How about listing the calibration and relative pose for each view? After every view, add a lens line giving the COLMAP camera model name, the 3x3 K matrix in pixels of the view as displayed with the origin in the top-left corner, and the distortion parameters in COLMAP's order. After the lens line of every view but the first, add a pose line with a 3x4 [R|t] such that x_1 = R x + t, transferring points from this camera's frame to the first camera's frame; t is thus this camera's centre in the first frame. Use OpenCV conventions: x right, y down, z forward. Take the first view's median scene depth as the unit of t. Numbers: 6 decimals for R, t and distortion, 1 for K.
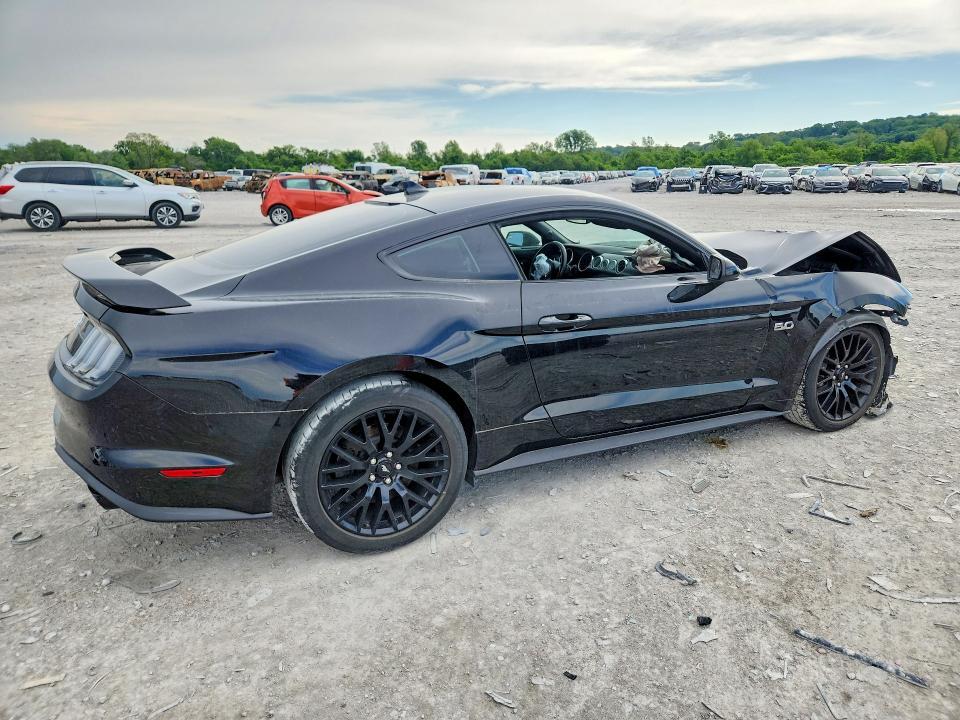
lens RADIAL K [[767.8, 0, 480.0], [0, 767.8, 360.0], [0, 0, 1]] dist [0.040125, -0.003981]
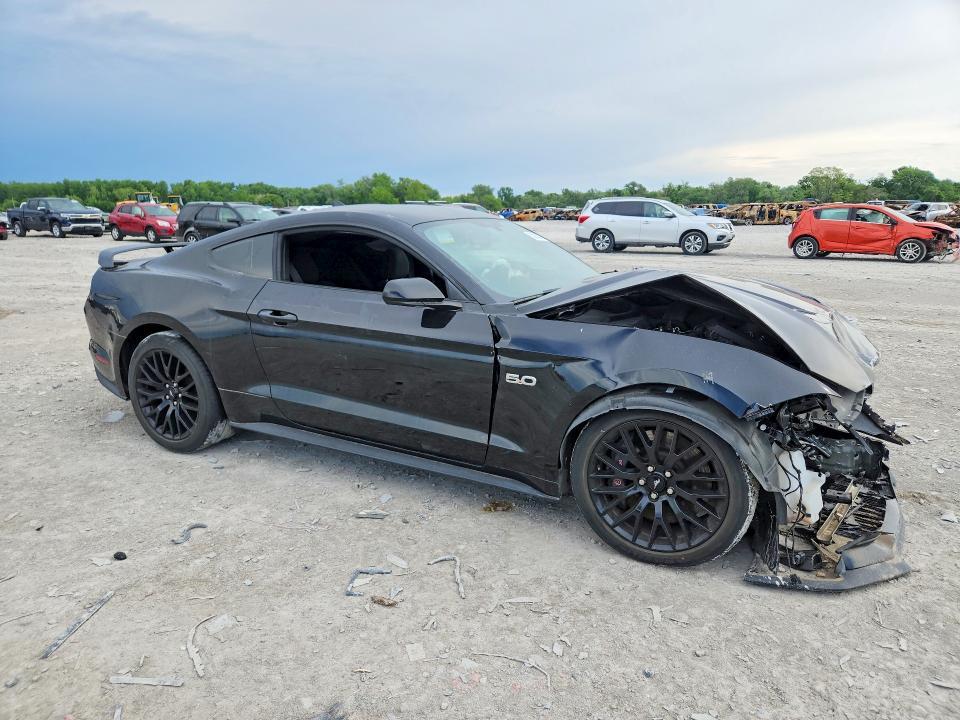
lens RADIAL K [[767.8, 0, 480.0], [0, 767.8, 360.0], [0, 0, 1]] dist [0.040125, -0.003981]
pose [[0.469930, 0.165271, -0.867094, 0.427263], [-0.205251, 0.975850, 0.074763, -0.046045], [0.858509, 0.142838, 0.492503, 0.231275]]
